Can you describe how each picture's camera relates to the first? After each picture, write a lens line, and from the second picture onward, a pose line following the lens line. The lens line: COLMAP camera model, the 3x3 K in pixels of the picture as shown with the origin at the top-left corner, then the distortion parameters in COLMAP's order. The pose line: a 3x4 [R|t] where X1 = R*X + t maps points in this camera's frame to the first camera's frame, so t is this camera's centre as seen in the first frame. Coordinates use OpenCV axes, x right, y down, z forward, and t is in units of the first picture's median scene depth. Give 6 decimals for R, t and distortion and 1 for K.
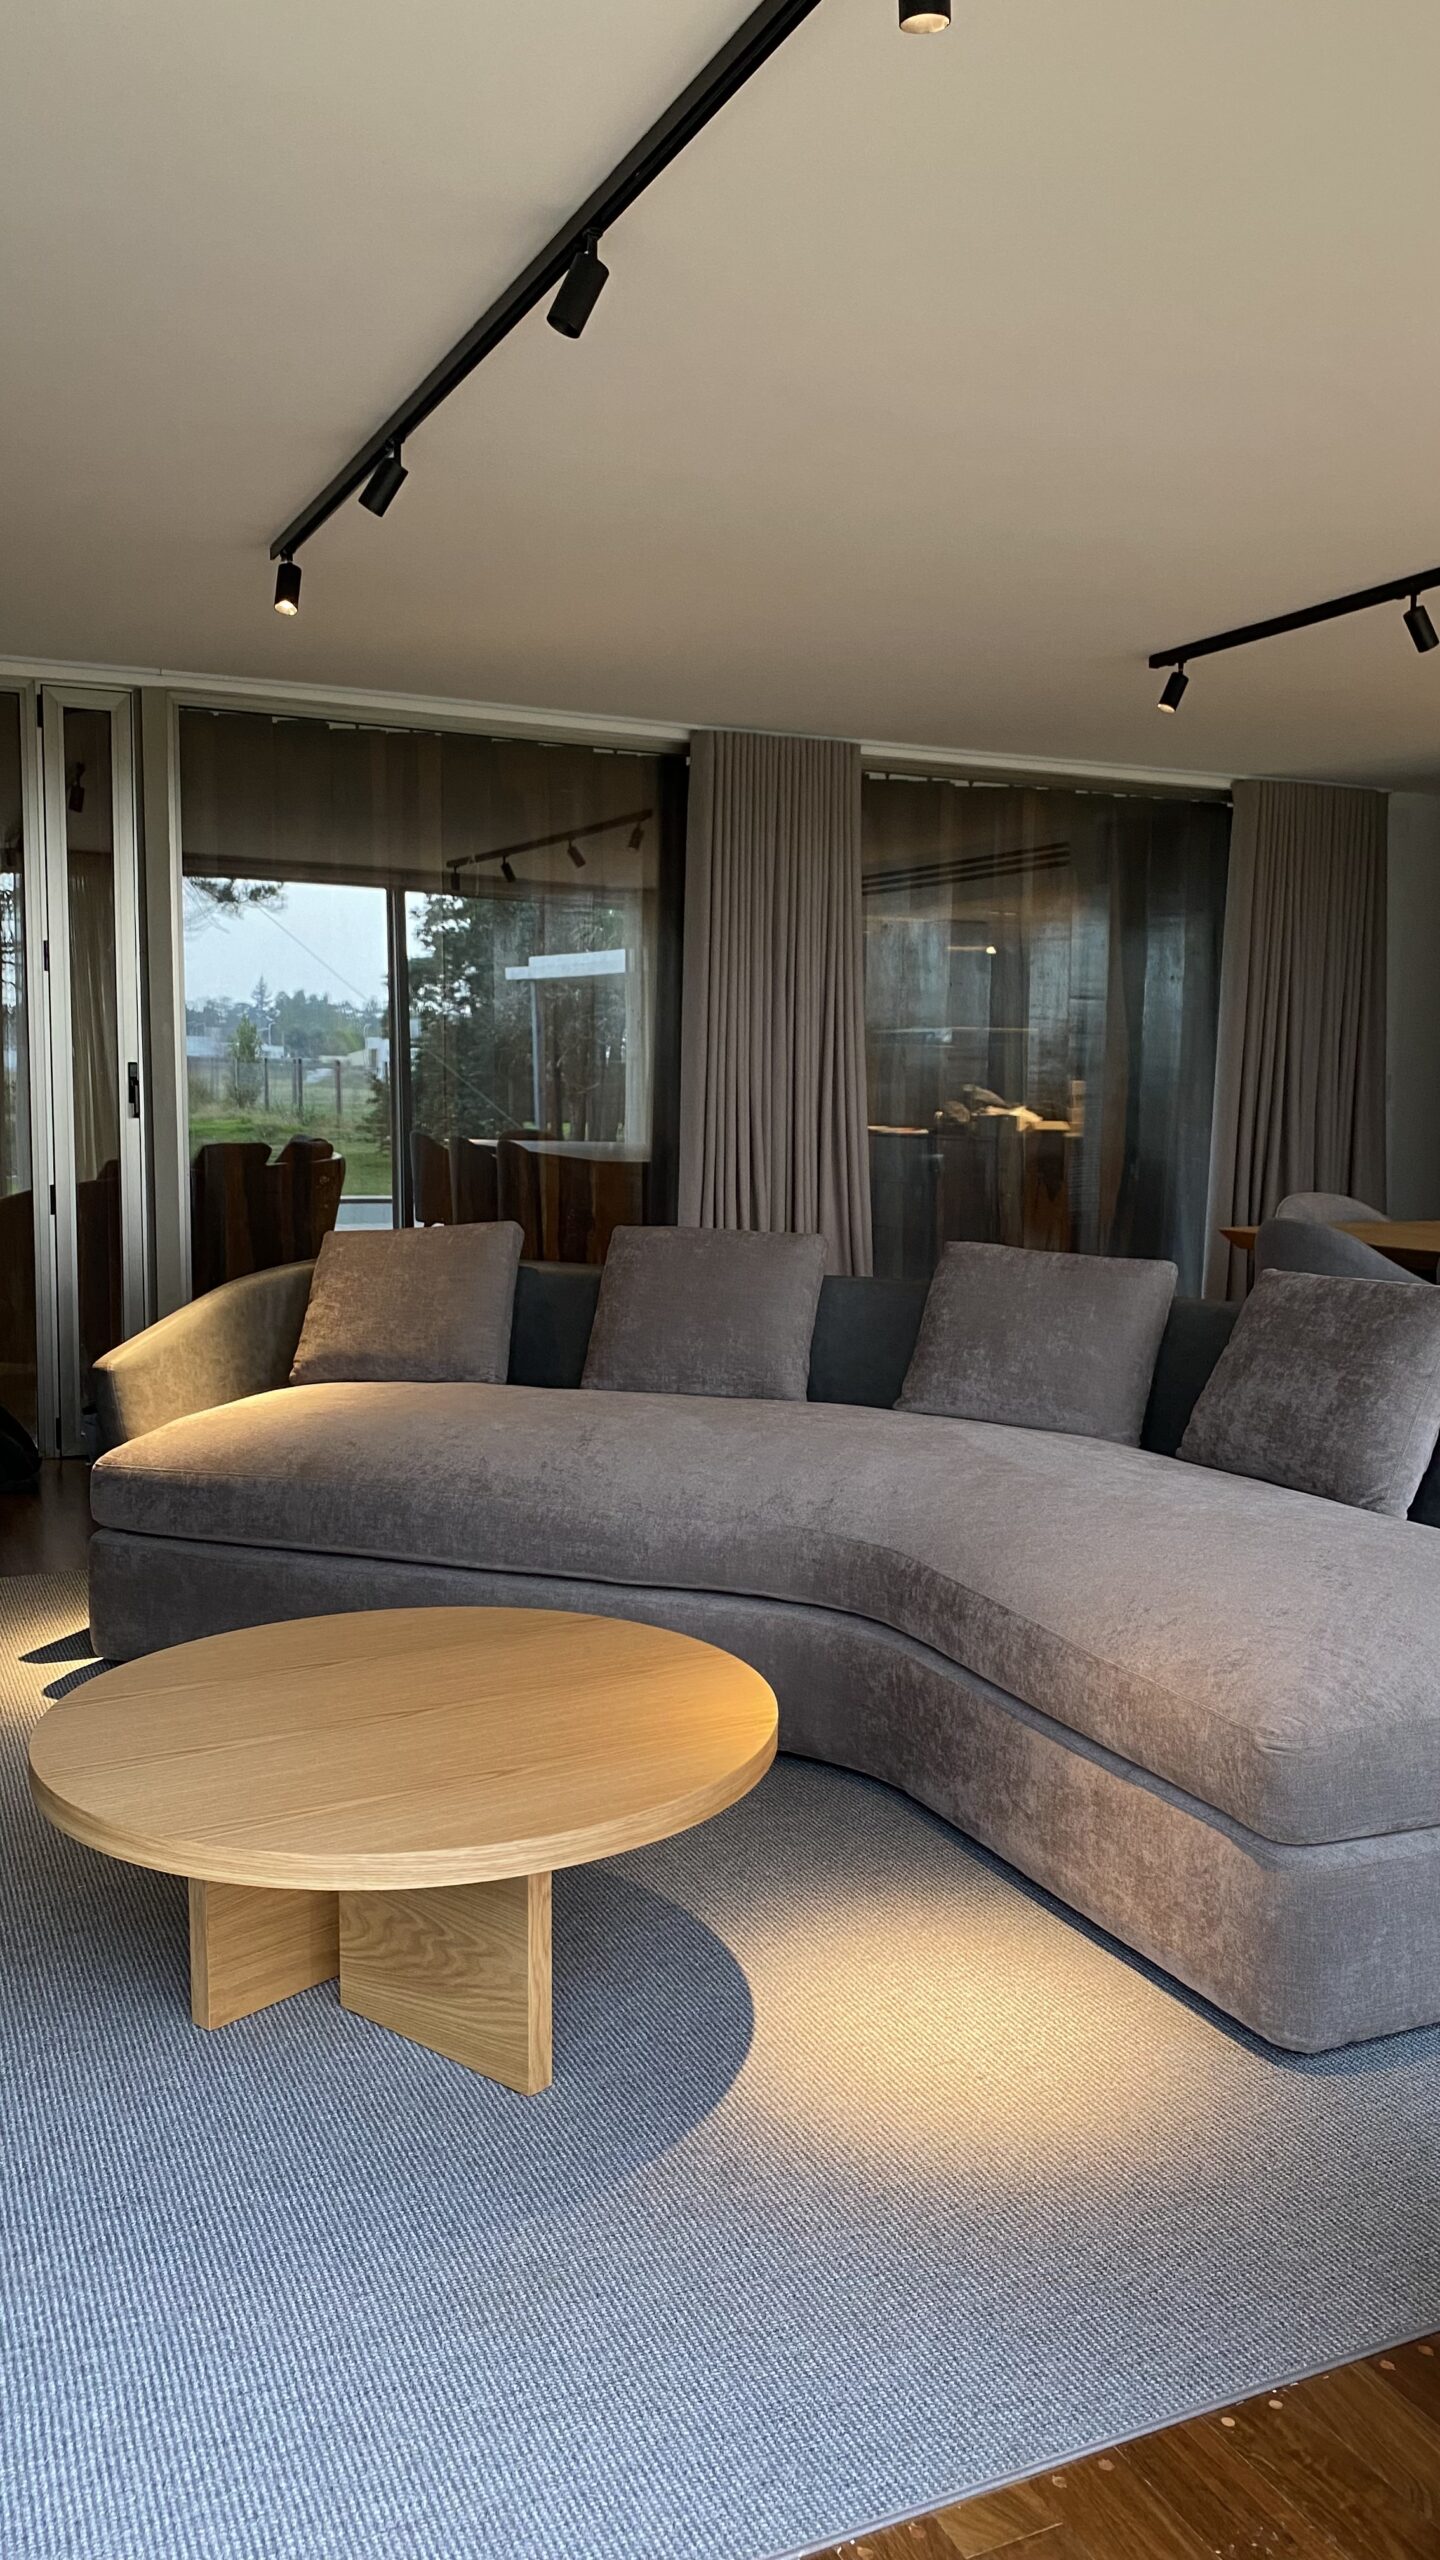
lens RADIAL K [[1872.8, 0, 692.7], [0, 1872.8, 1279.2], [0, 0, 1]] dist [0.104304, -0.243988]
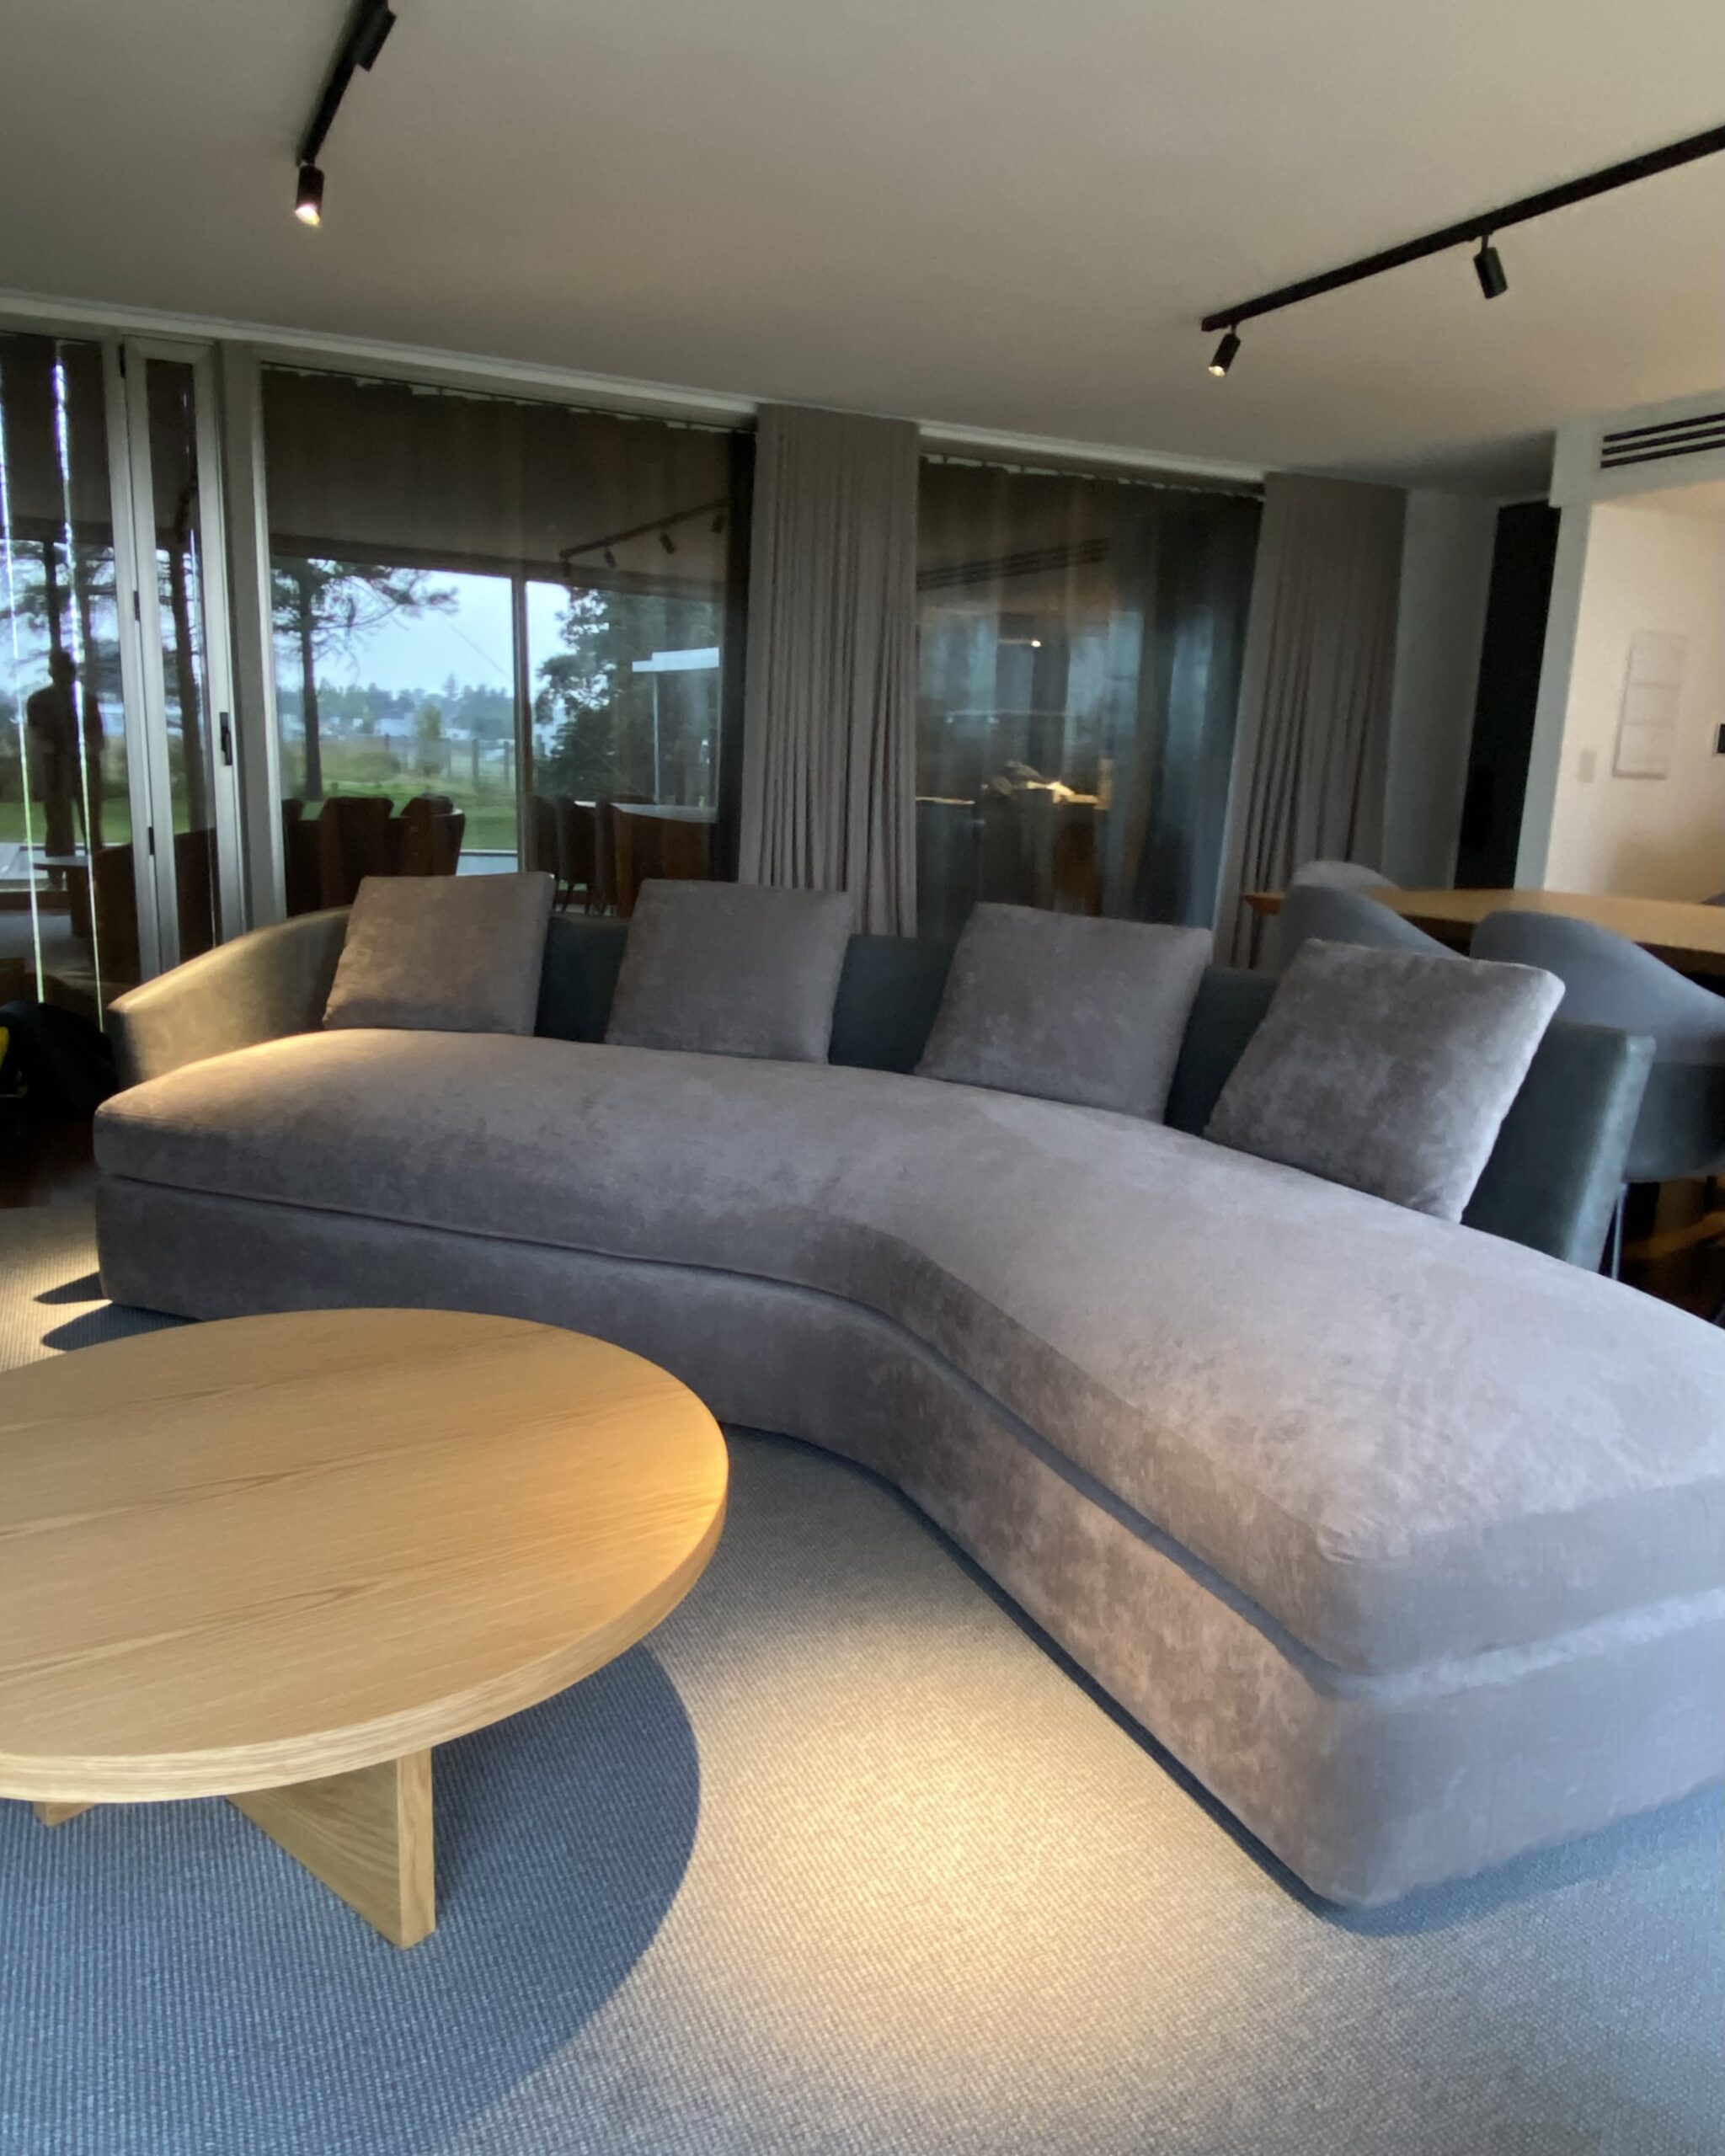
lens RADIAL K [[1516.2, 0, 782.0], [0, 1516.2, 1081.0], [0, 0, 1]] dist [0.083864, -0.109904]
pose [[0.999750, 0.022289, 0.001562, 0.037680], [-0.022332, 0.994581, 0.101533, -0.006018], [0.000710, -0.101543, 0.994831, 0.213428]]
